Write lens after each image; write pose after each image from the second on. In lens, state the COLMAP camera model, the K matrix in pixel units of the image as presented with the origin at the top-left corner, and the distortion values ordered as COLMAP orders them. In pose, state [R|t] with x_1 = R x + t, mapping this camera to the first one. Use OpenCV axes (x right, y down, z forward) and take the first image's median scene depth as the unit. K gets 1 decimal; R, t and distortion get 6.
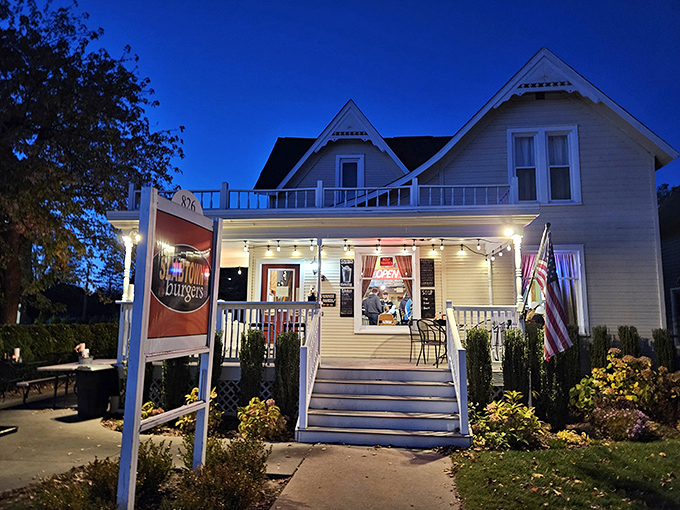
lens RADIAL K [[479.2, 0, 340.0], [0, 479.2, 255.0], [0, 0, 1]] dist [0.003808, 0.000960]
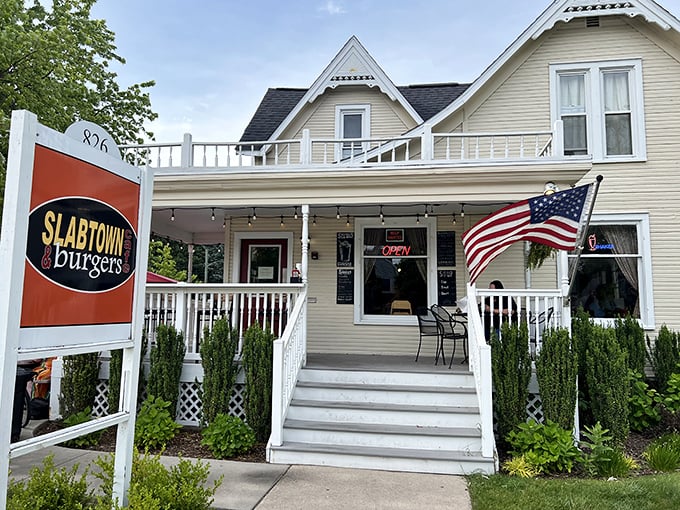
lens RADIAL K [[523.0, 0, 340.0], [0, 523.0, 255.0], [0, 0, 1]] dist [-0.012005, -0.010843]
pose [[0.998759, -0.000041, -0.049811, 0.049466], [0.001382, 0.999637, 0.026897, 0.023409], [0.049791, -0.026933, 0.998396, 0.128916]]
